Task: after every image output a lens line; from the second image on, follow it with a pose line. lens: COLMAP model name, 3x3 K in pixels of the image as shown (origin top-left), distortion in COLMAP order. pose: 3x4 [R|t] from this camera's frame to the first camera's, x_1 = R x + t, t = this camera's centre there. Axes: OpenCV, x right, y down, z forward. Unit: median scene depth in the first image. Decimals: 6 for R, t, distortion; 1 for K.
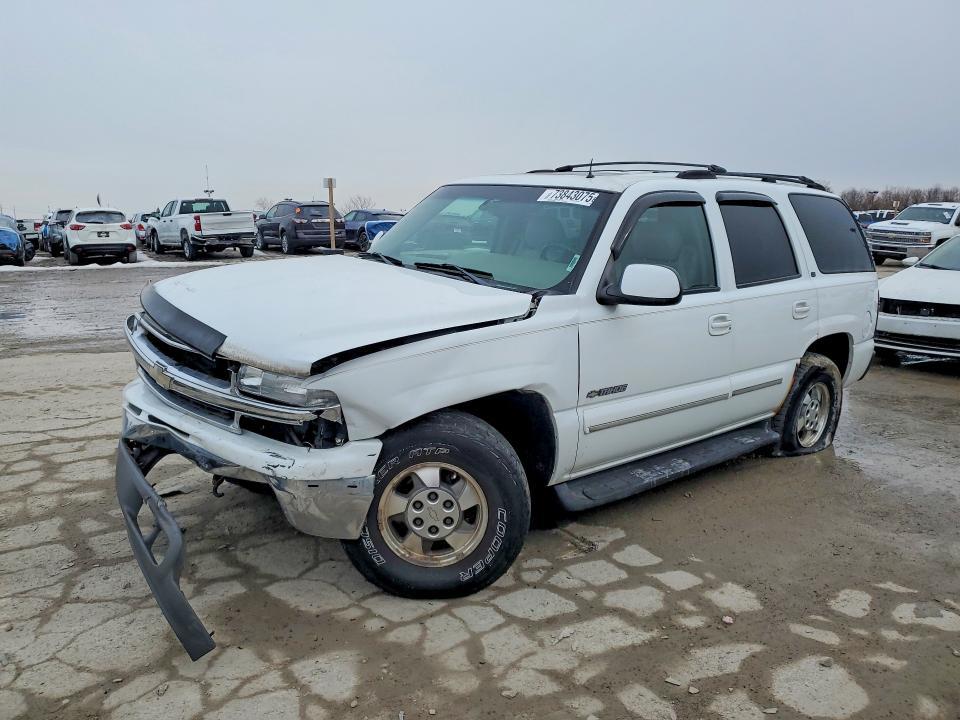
lens RADIAL K [[771.0, 0, 480.0], [0, 771.0, 360.0], [0, 0, 1]] dist [0.076369, -0.092253]
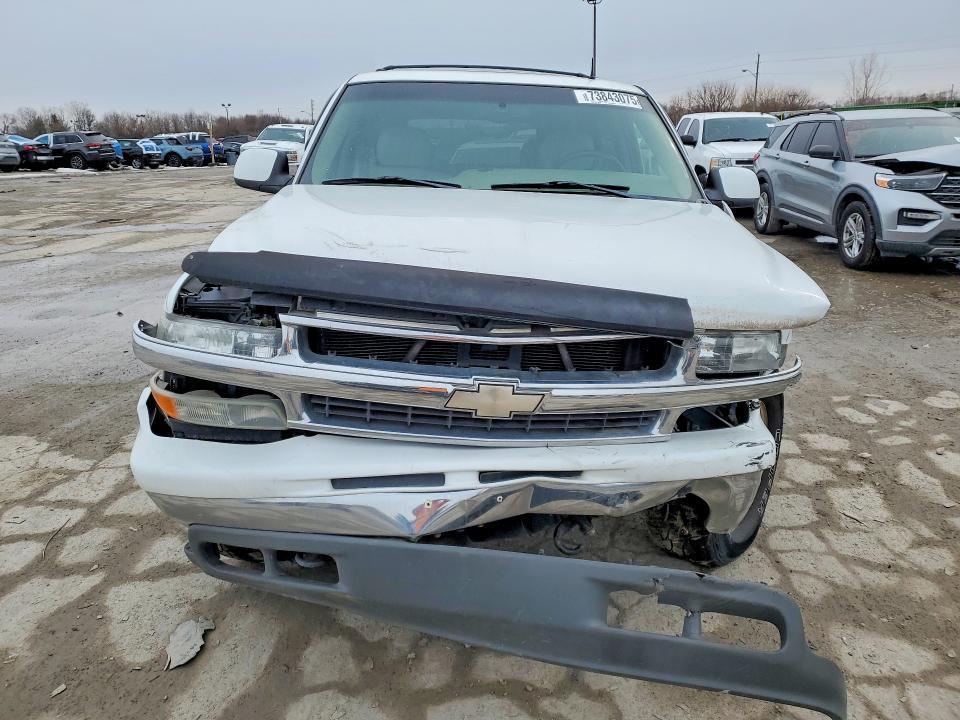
lens RADIAL K [[742.2, 0, 480.0], [0, 742.2, 360.0], [0, 0, 1]] dist [0.020233, -0.001455]
pose [[0.613074, -0.239788, 0.752756, -0.850603], [0.160587, 0.970757, 0.178444, -0.112031], [-0.773532, 0.011483, 0.633653, 0.680142]]
